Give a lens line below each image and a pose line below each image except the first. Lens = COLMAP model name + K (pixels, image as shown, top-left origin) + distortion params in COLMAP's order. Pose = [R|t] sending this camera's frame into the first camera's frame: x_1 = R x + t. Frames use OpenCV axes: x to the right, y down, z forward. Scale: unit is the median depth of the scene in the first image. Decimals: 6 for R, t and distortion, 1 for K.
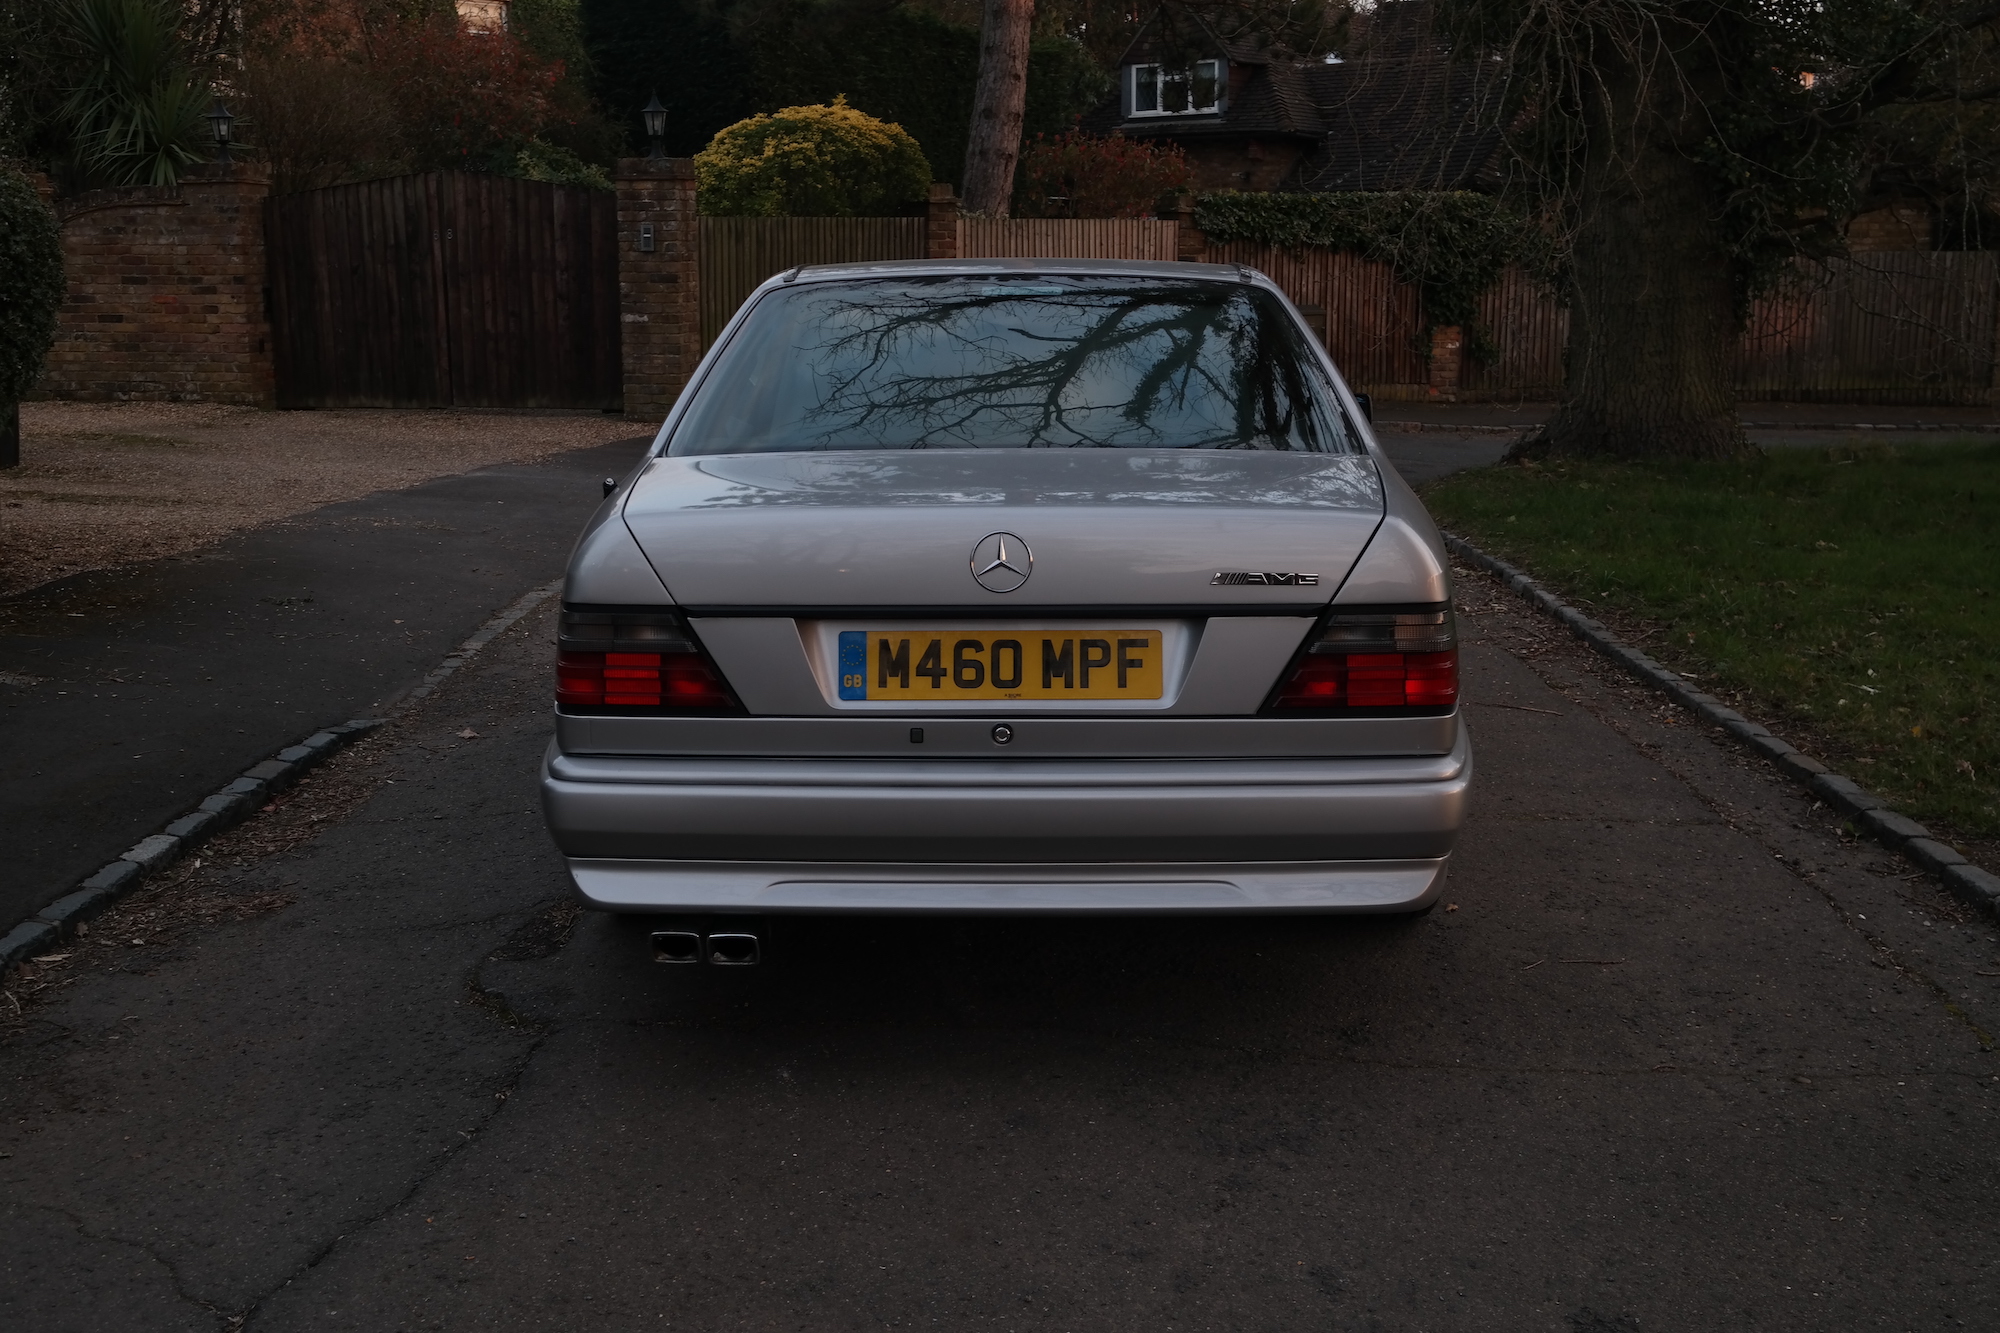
lens RADIAL K [[2304.6, 0, 1014.3], [0, 2304.6, 675.2], [0, 0, 1]] dist [0.023660, 0.000000]
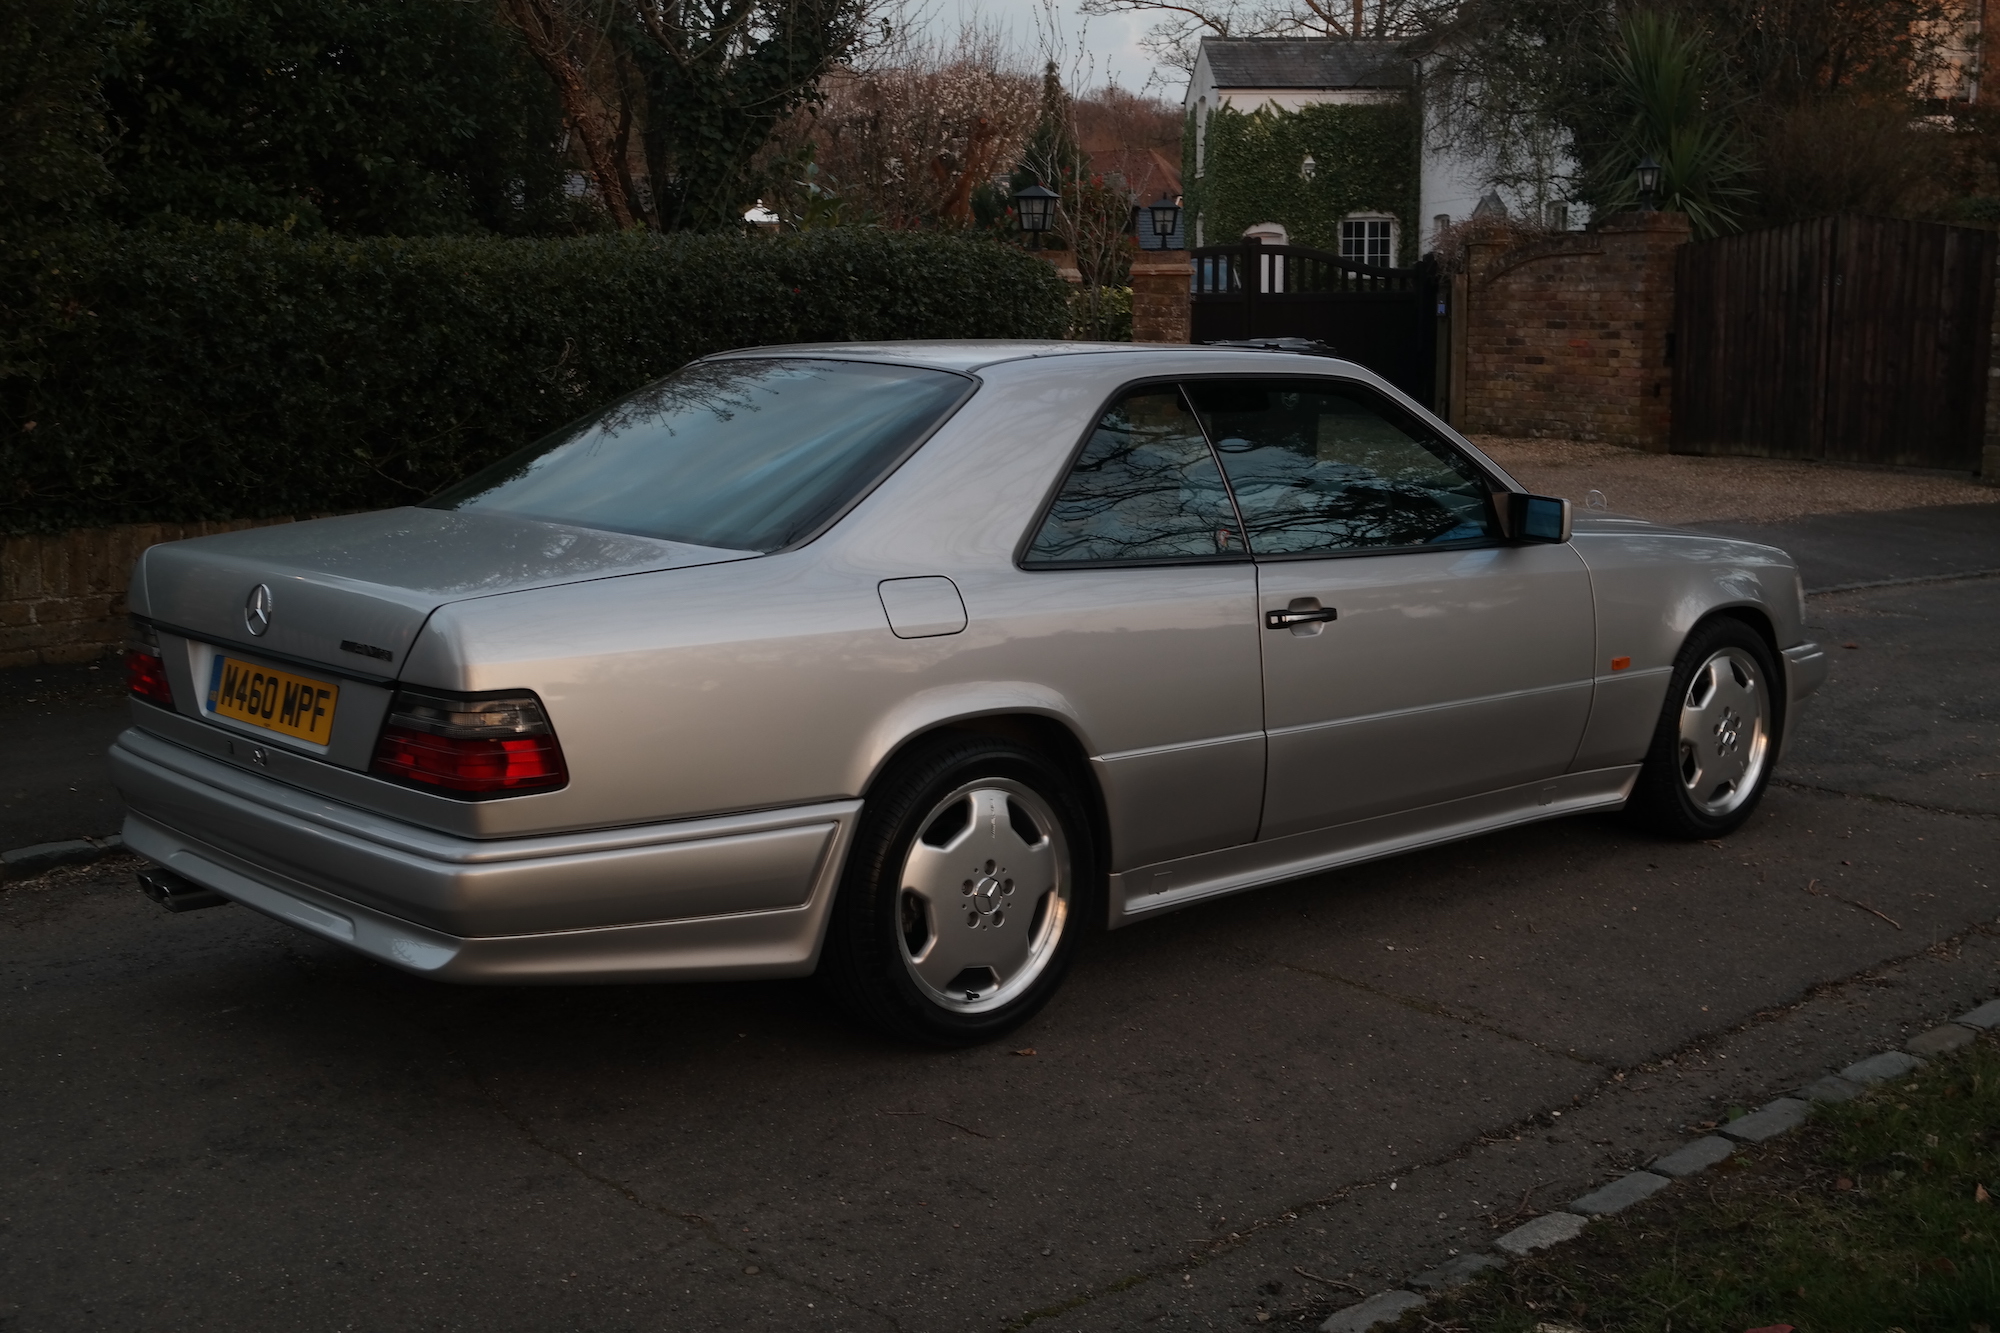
lens RADIAL K [[2304.6, 0, 1000.1], [0, 2304.6, 683.2], [0, 0, 1]] dist [0.023660, 0.000000]
pose [[0.690689, 0.124892, -0.712286, 0.220560], [-0.131850, 0.990212, 0.045771, -0.023277], [0.711030, 0.062302, 0.700396, 0.089534]]
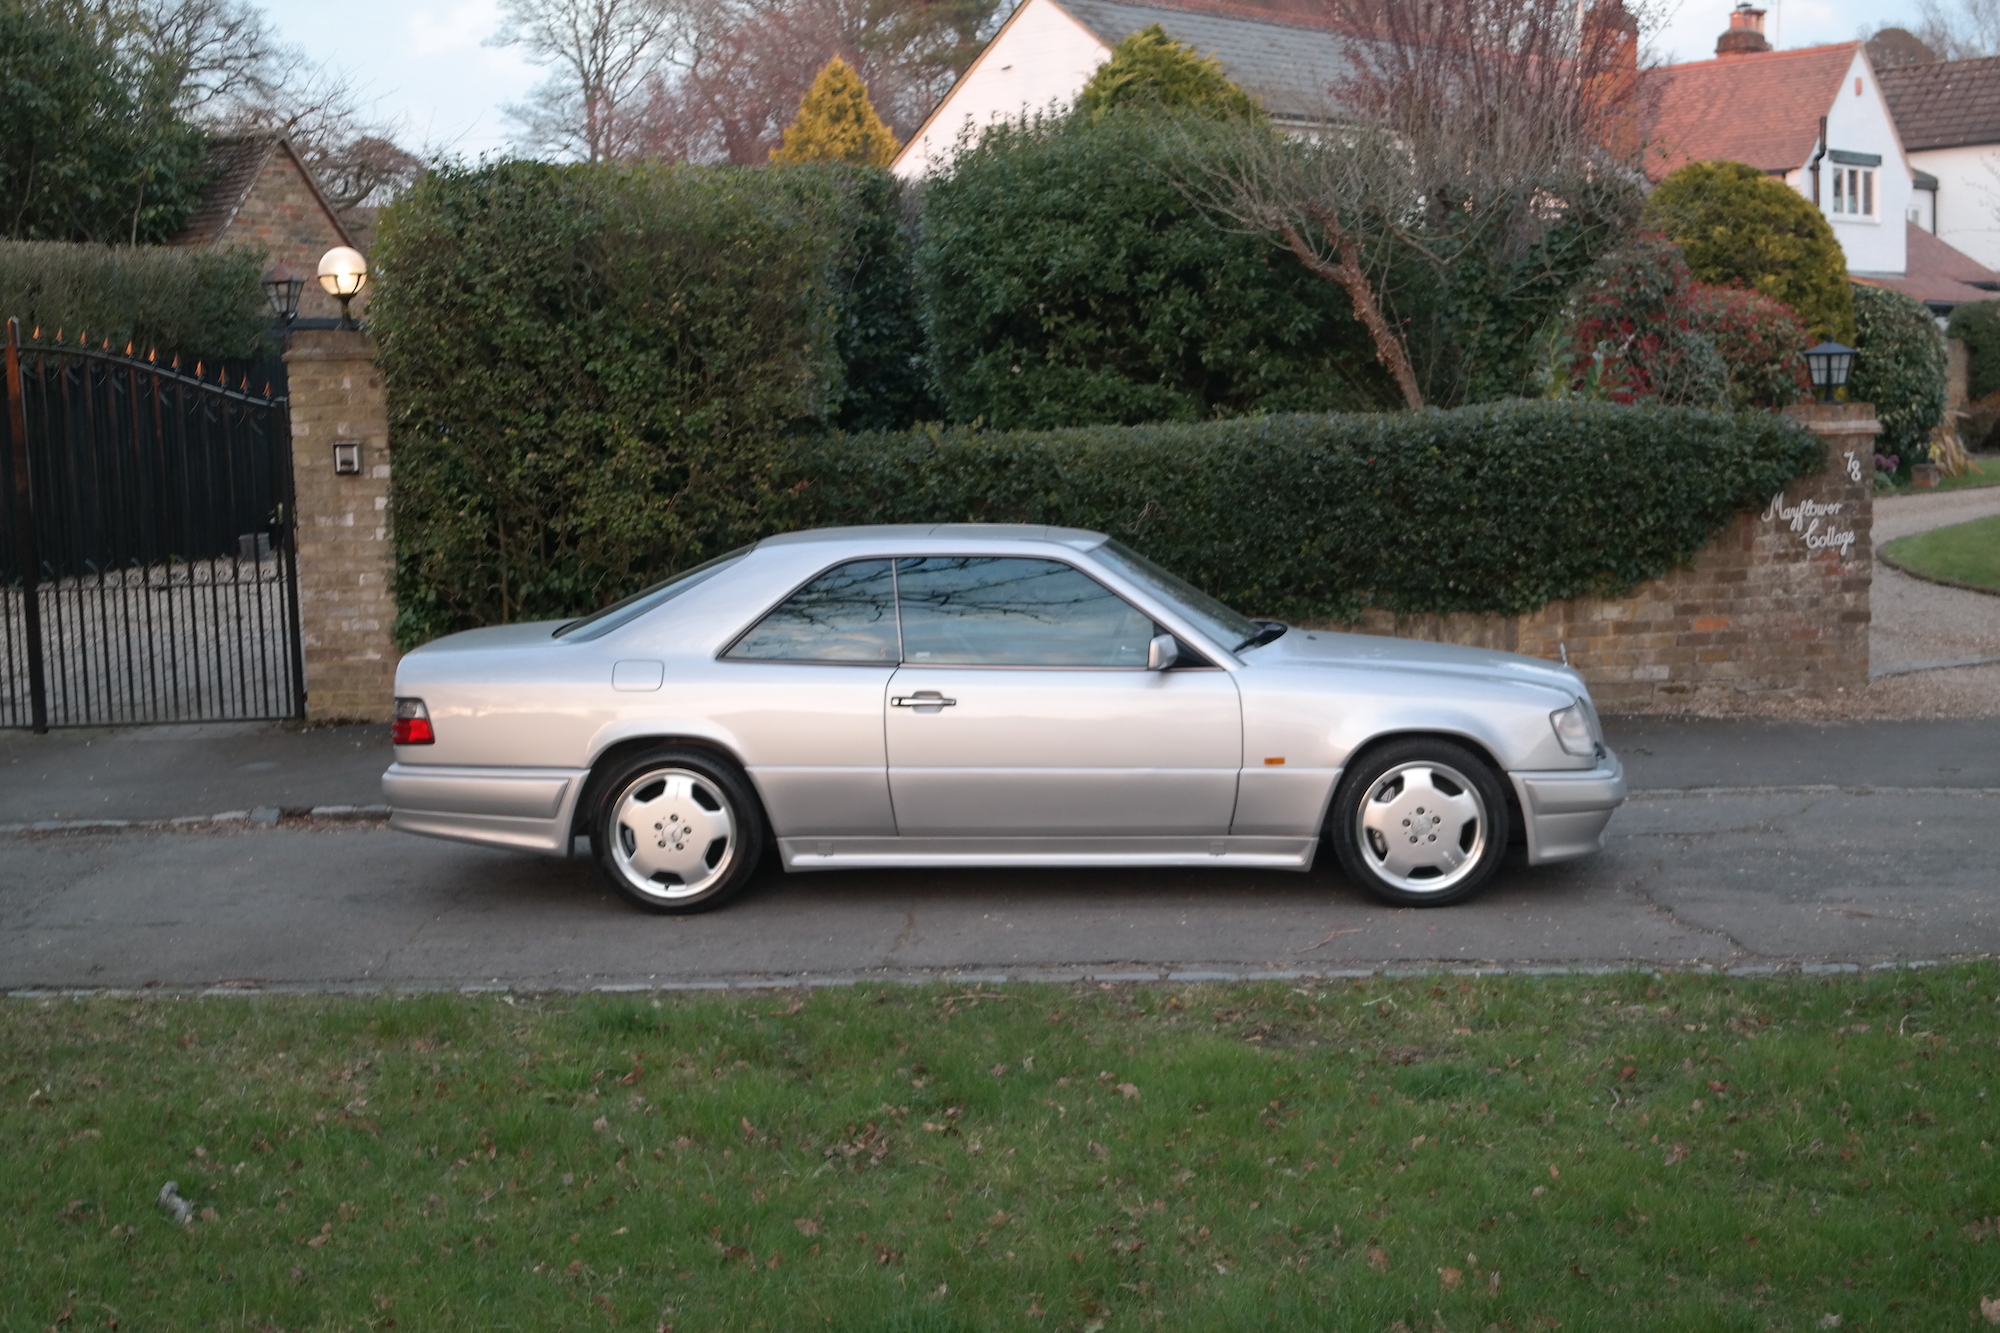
lens RADIAL K [[2848.8, 0, 999.5], [0, 2848.8, 664.2], [0, 0, 1]] dist [0.010370, 0.000000]
pose [[-0.015380, 0.100845, -0.994783, 0.606356], [-0.153681, 0.982841, 0.102010, -0.090324], [0.988001, 0.154448, 0.000382, 0.321896]]
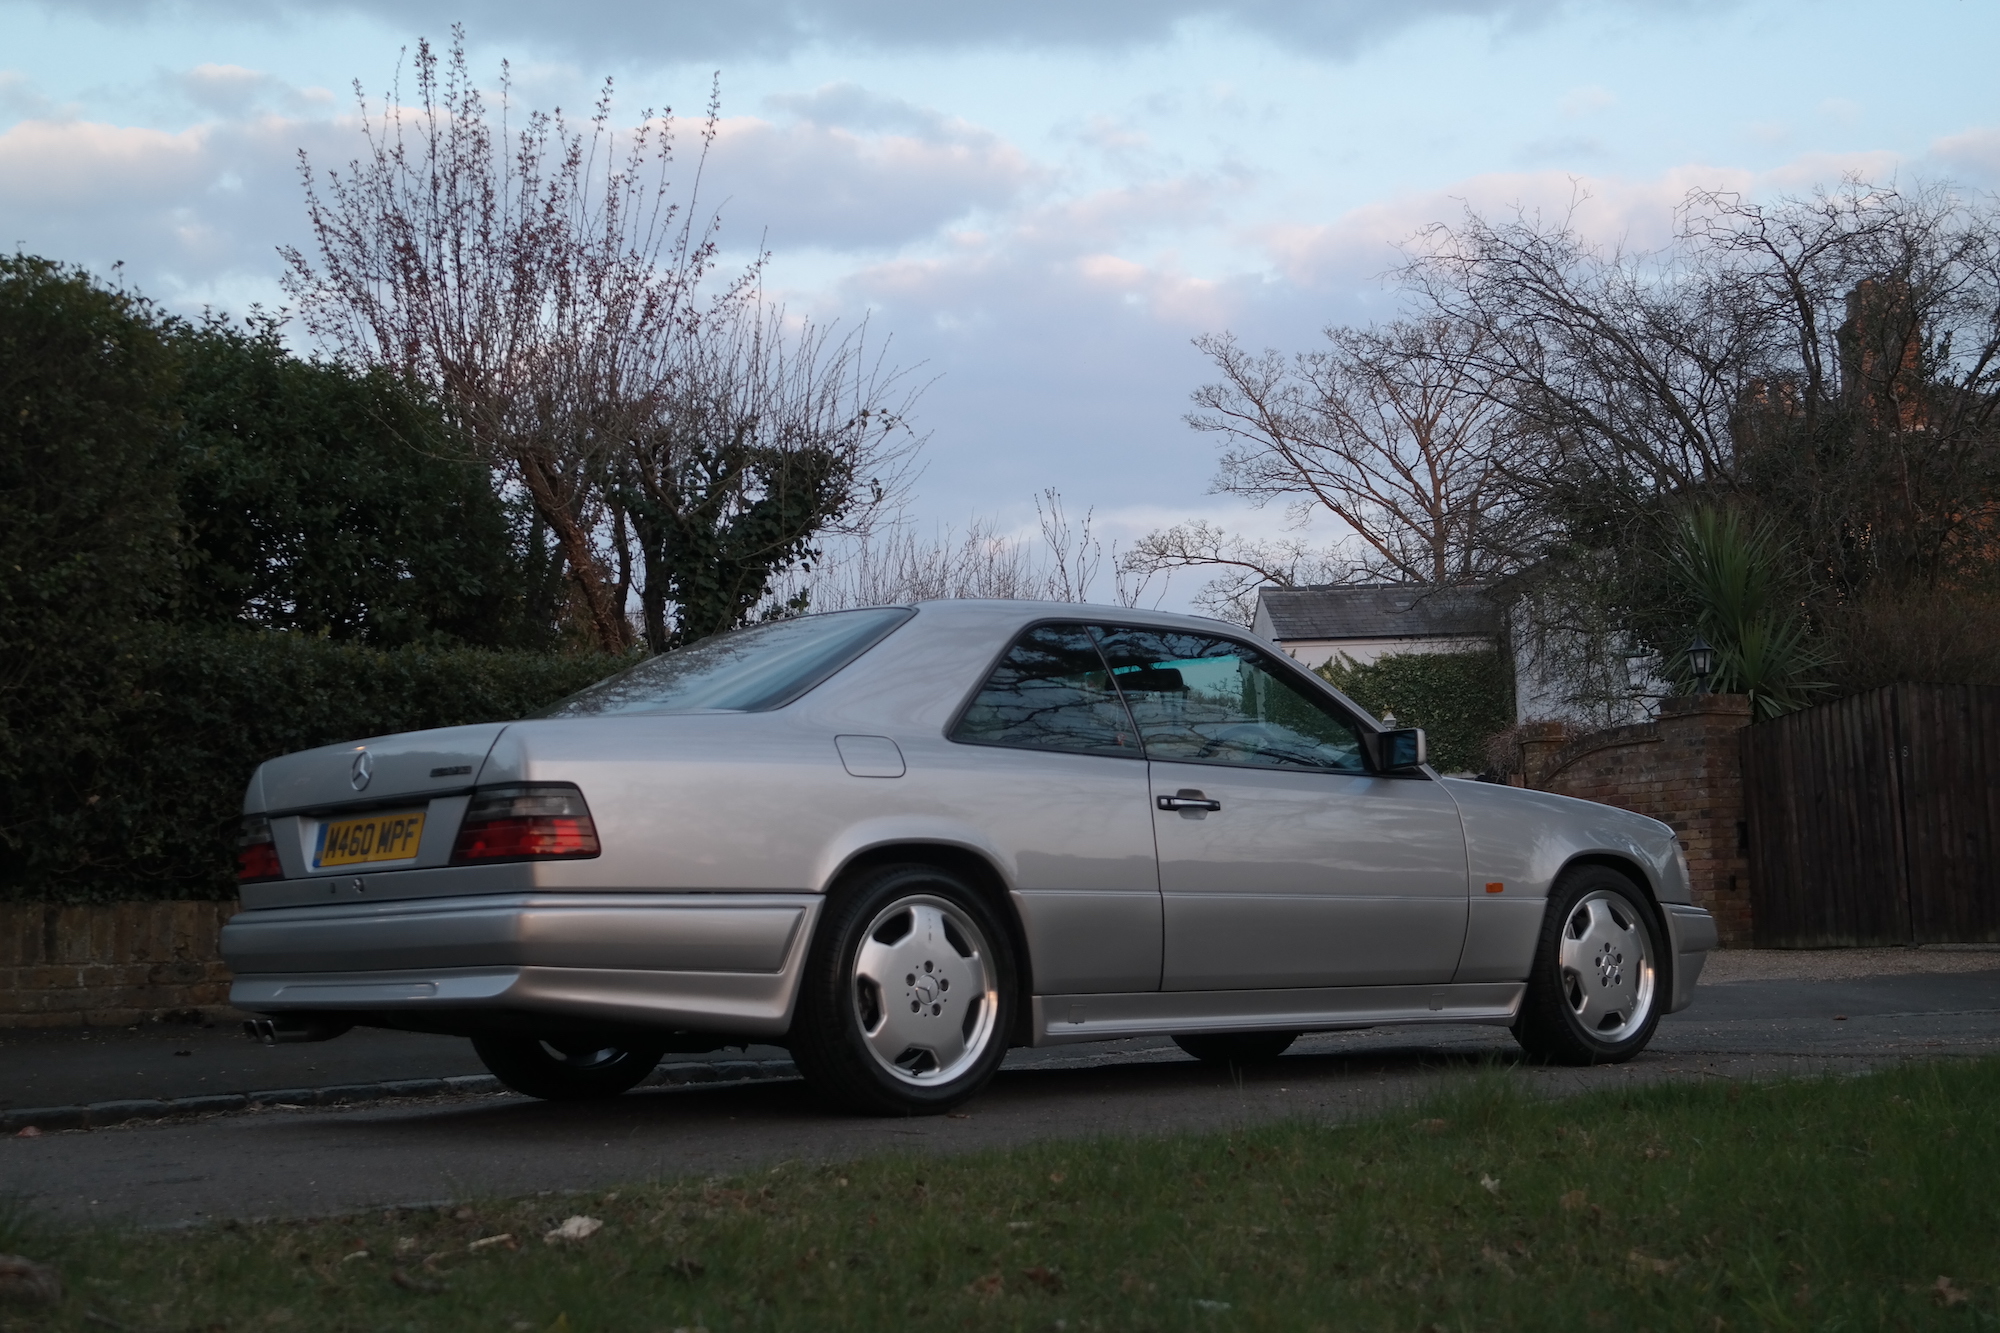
lens RADIAL K [[2848.8, 0, 989.7], [0, 2848.8, 661.3], [0, 0, 1]] dist [0.010370, 0.000000]
pose [[0.672456, -0.088545, -0.734821, 0.336547], [-0.103855, 0.971707, -0.212130, 0.047976], [0.732814, 0.218963, 0.644235, 0.013516]]
